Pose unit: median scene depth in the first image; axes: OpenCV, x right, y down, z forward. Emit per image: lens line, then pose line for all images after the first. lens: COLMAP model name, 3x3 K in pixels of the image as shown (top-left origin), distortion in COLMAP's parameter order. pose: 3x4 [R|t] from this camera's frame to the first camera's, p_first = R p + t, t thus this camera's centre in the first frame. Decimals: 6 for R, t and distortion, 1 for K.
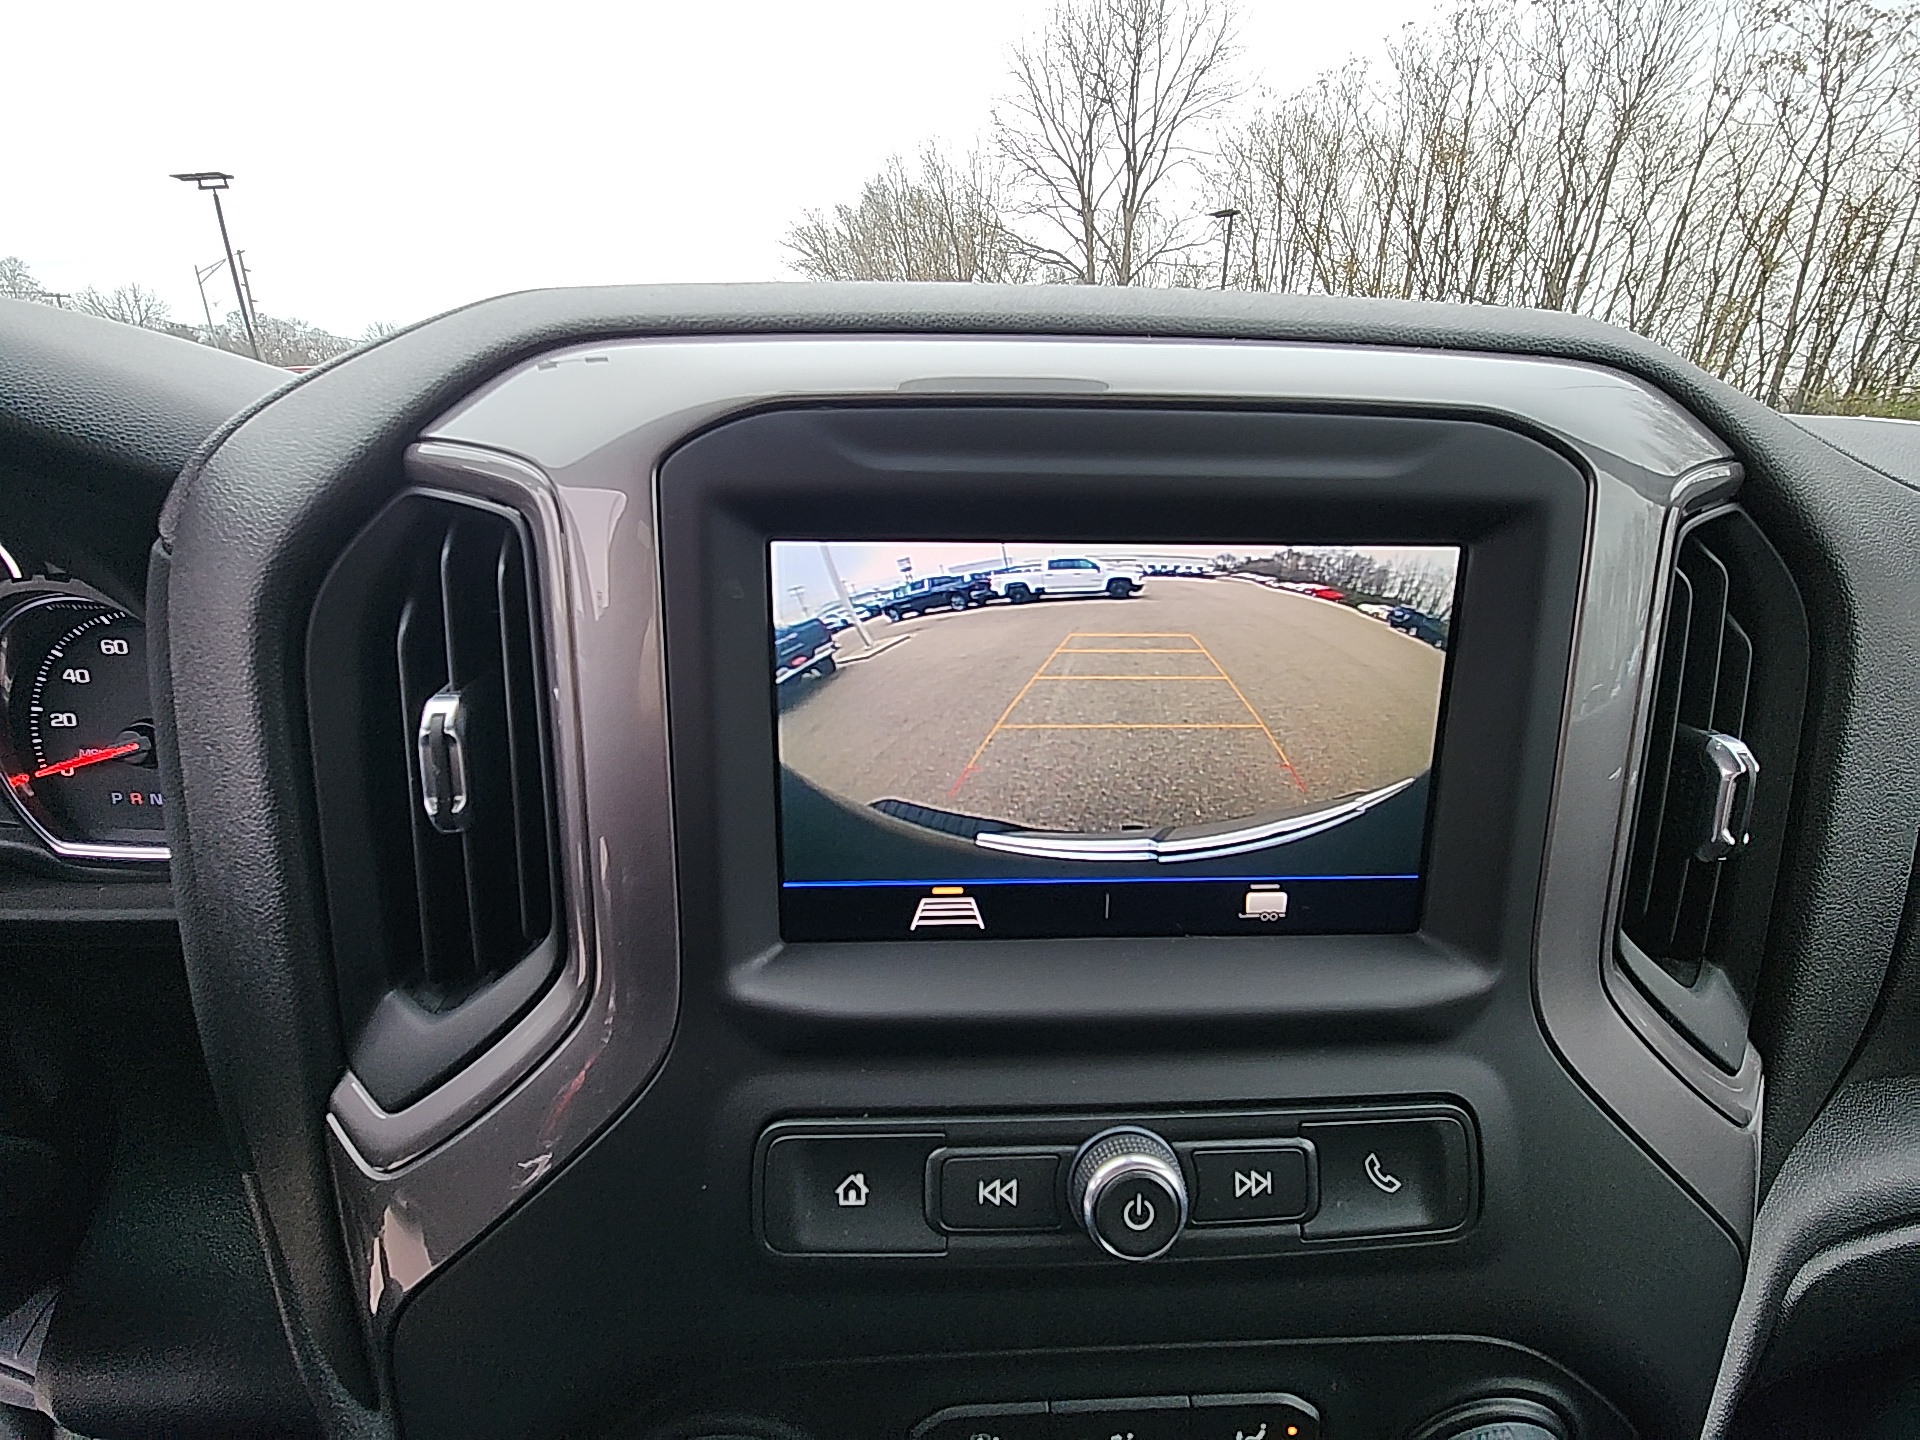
lens RADIAL K [[774.5, 0, 945.7], [0, 774.5, 706.0], [0, 0, 1]] dist [0.014311, -0.010351]
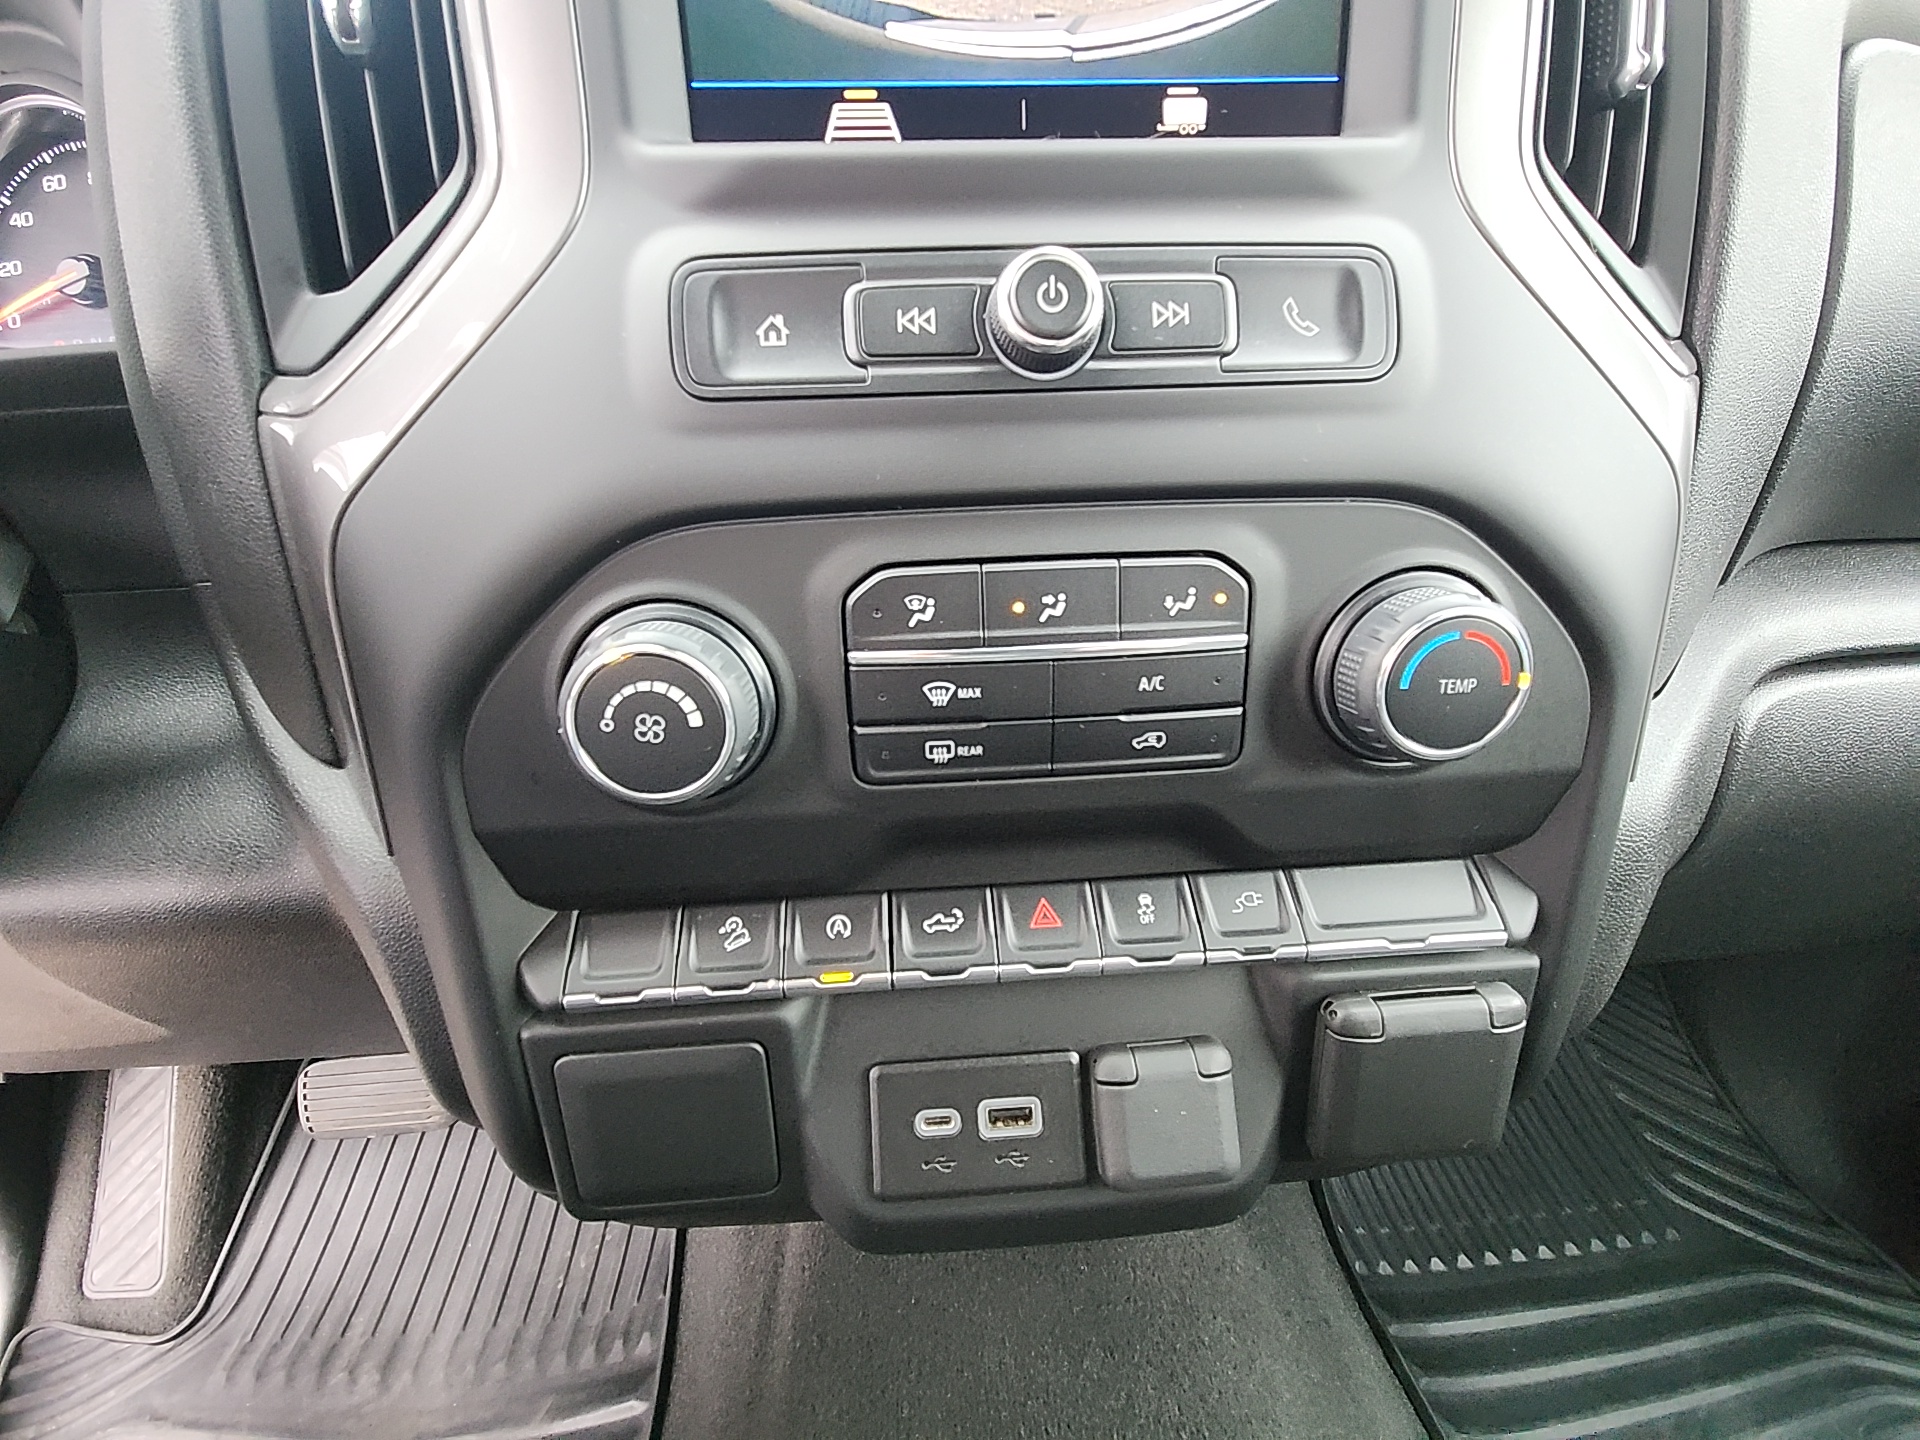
lens RADIAL K [[774.5, 0, 934.4], [0, 774.5, 697.6], [0, 0, 1]] dist [0.014311, -0.010351]
pose [[0.998947, -0.045492, -0.006013, 0.068065], [0.045691, 0.998205, 0.038722, 0.983478], [0.004241, -0.038956, 0.999232, -0.024517]]
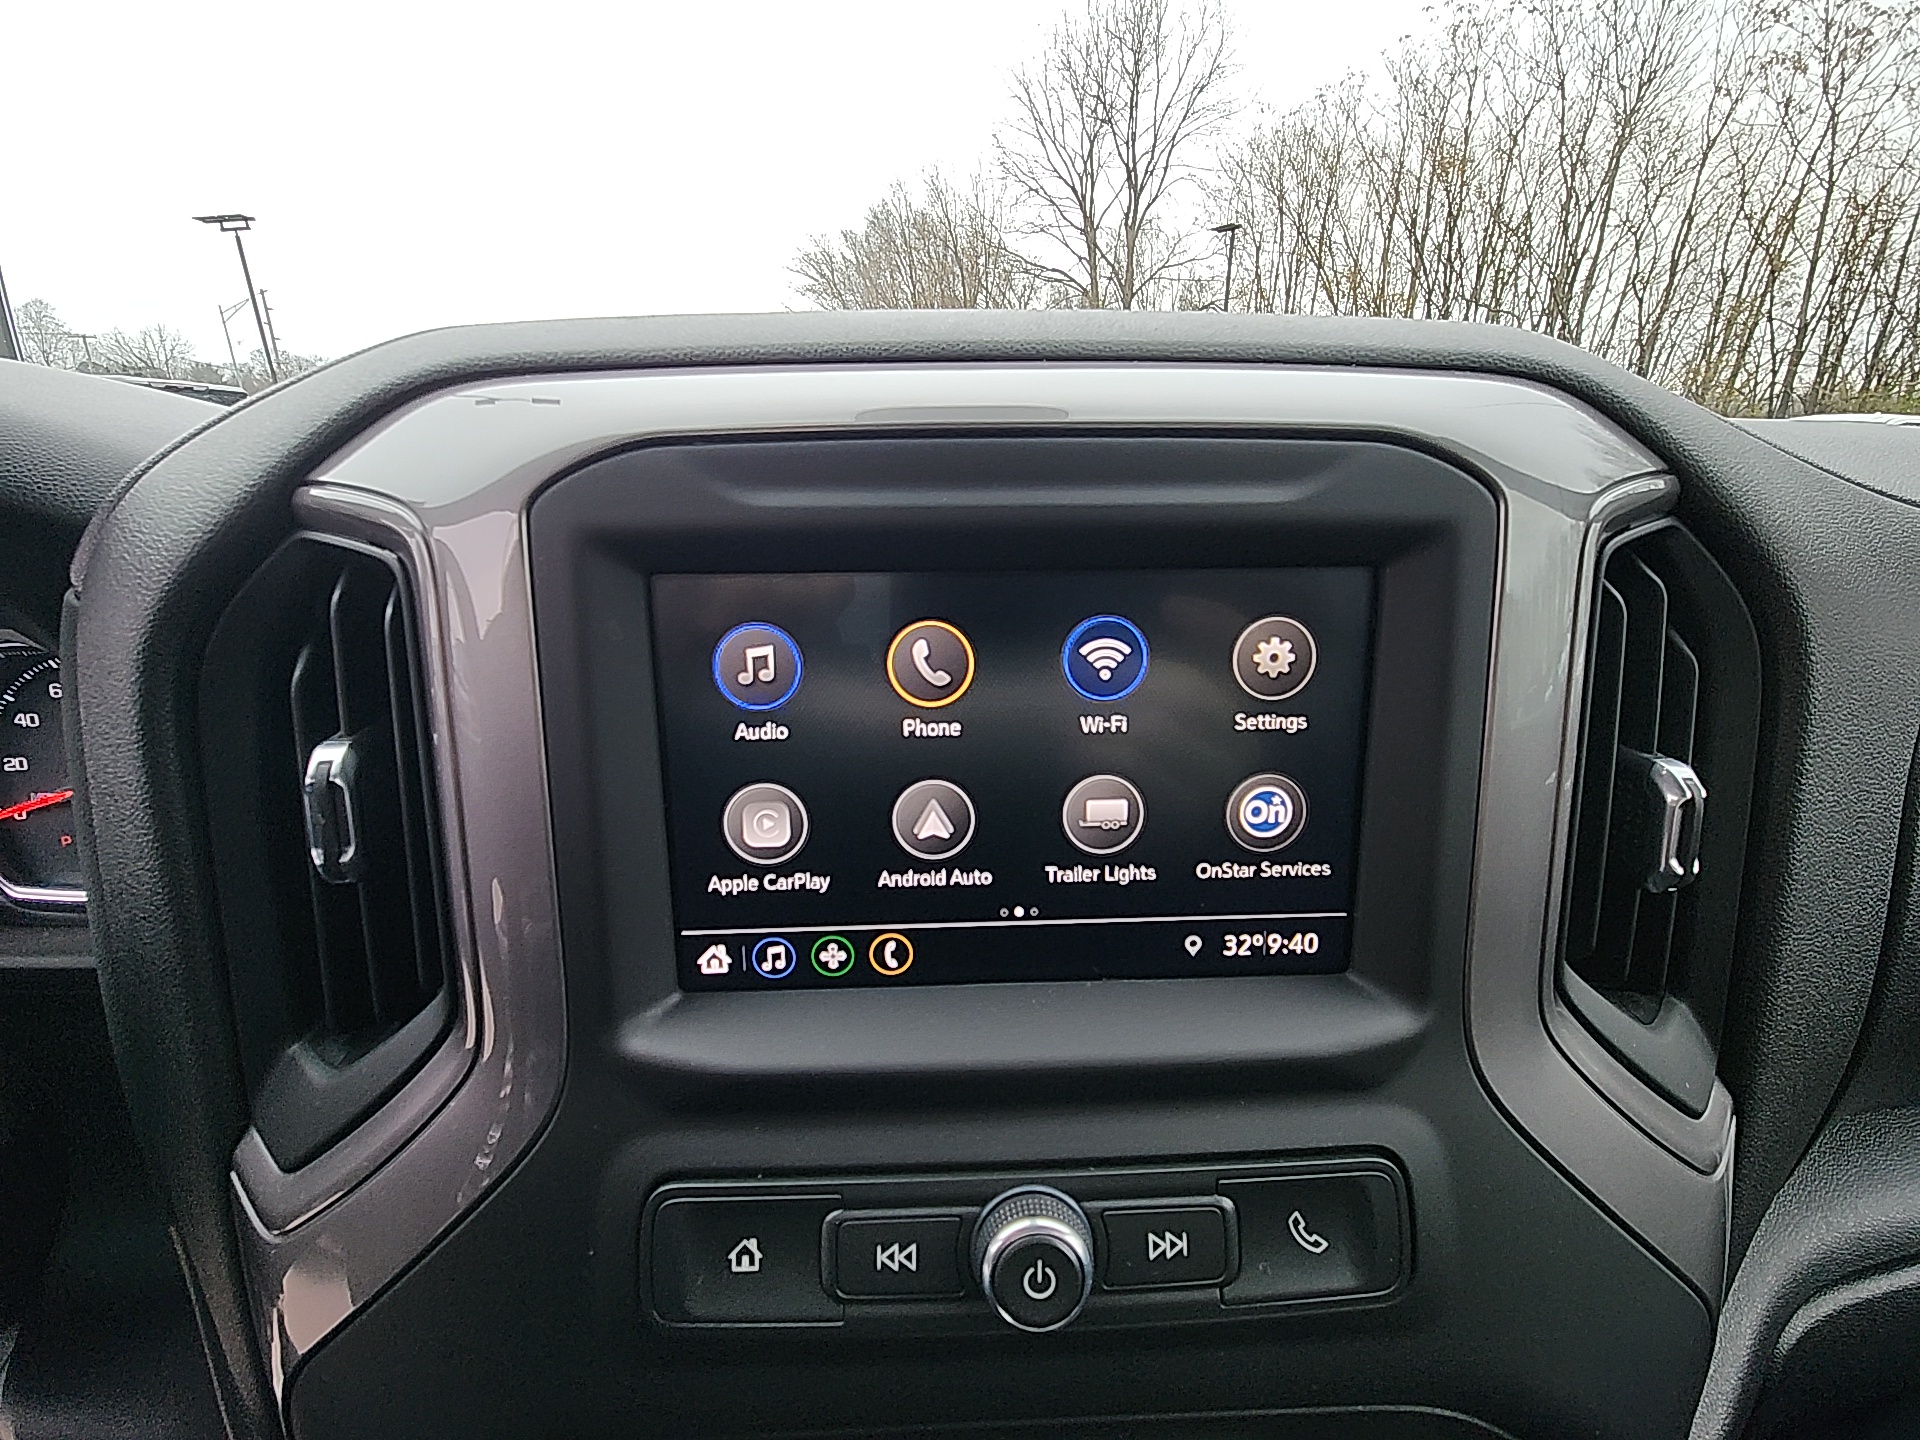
lens RADIAL K [[774.5, 0, 945.9], [0, 774.5, 706.8], [0, 0, 1]] dist [0.014311, -0.010351]
pose [[0.999715, -0.017905, -0.015761, 0.141166], [0.017588, 0.999645, -0.020026, -0.025239], [0.016114, 0.019743, 0.999675, 0.033247]]
